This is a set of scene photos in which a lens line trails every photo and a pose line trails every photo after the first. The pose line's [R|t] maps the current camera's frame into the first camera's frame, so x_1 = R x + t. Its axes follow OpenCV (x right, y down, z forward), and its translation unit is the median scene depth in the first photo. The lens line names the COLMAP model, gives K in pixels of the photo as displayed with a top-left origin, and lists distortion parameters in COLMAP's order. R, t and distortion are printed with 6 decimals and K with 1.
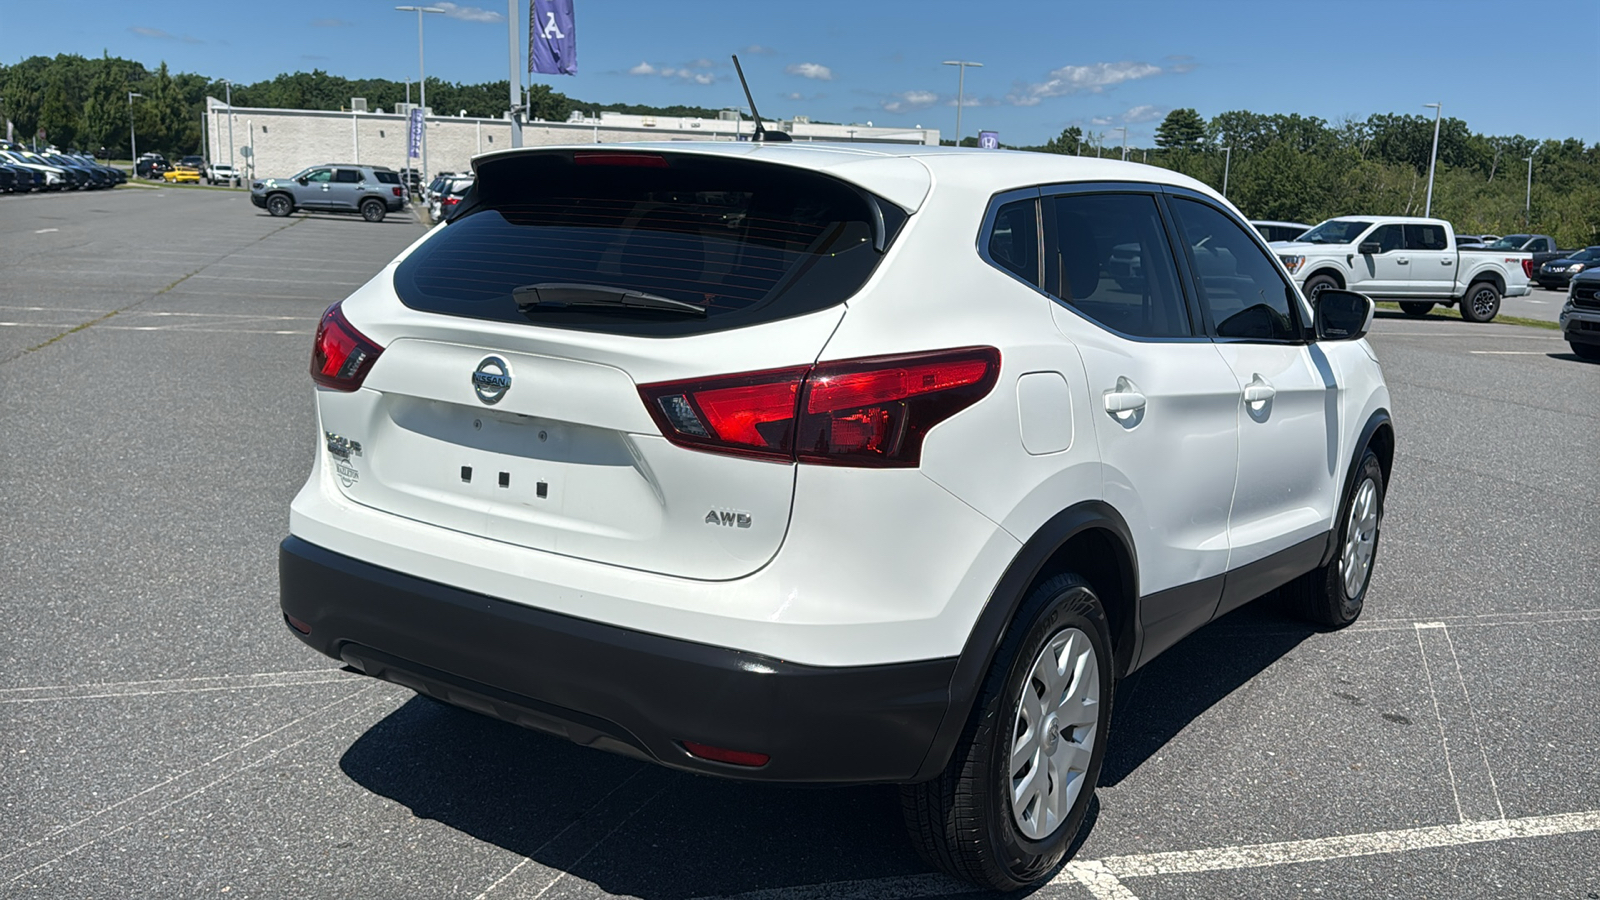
lens RADIAL K [[1370.6, 0, 826.8], [0, 1370.6, 458.0], [0, 0, 1]] dist [0.125974, -0.202121]
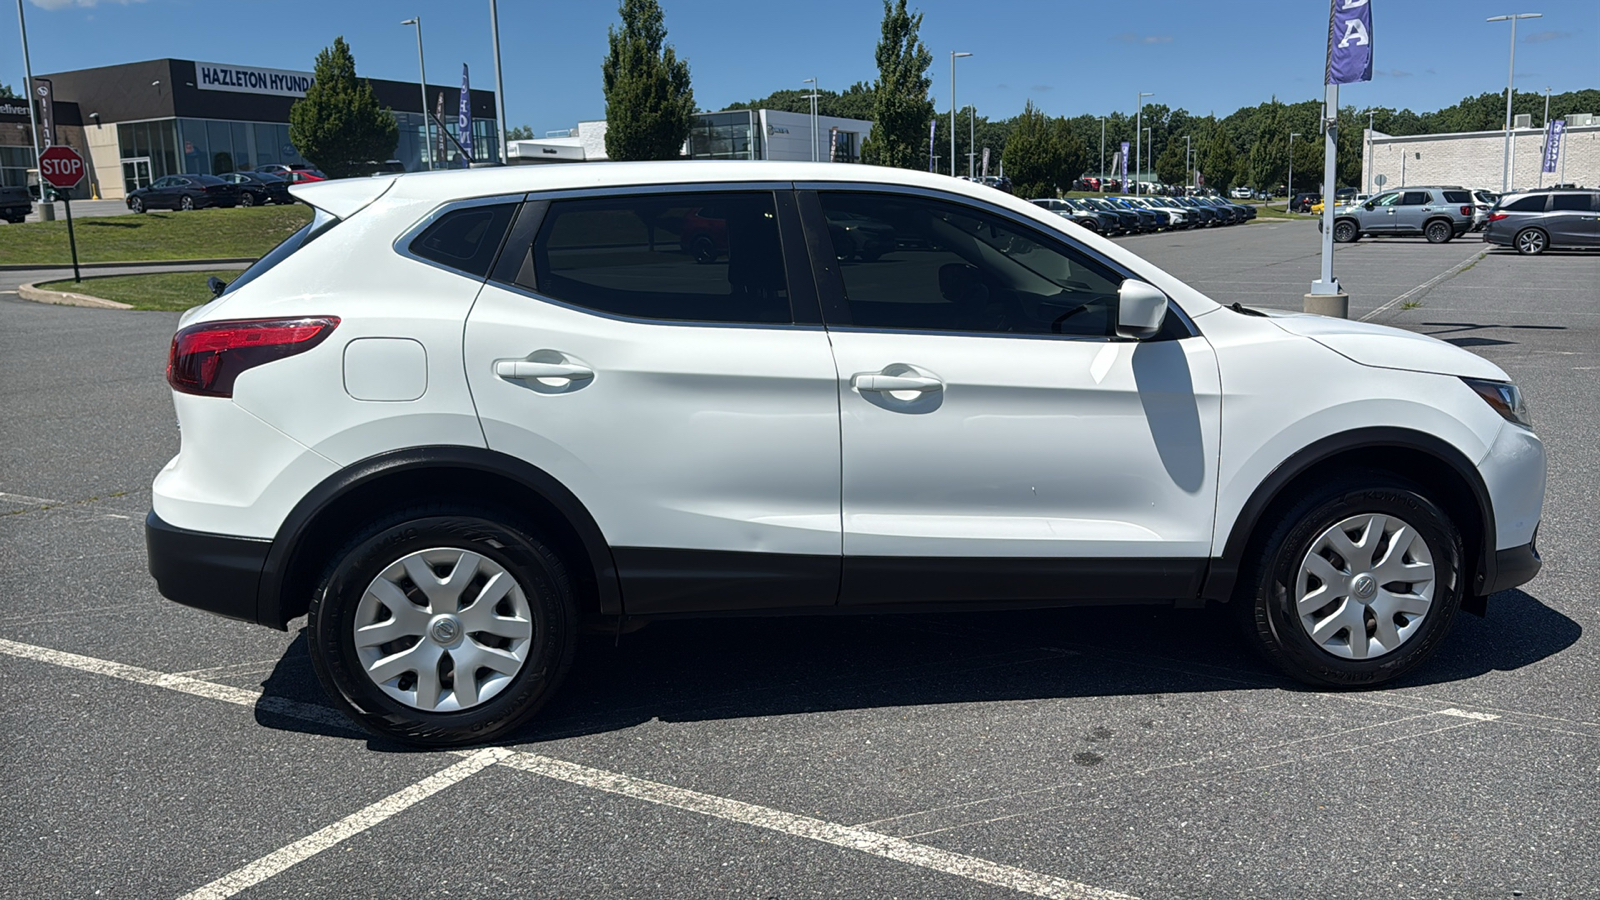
lens RADIAL K [[1370.6, 0, 832.3], [0, 1370.6, 454.4], [0, 0, 1]] dist [0.125974, -0.202121]
pose [[0.693145, 0.069895, -0.717401, 0.757836], [-0.085702, 0.996219, 0.014256, -0.004313], [0.715685, 0.051601, 0.696514, 0.214653]]
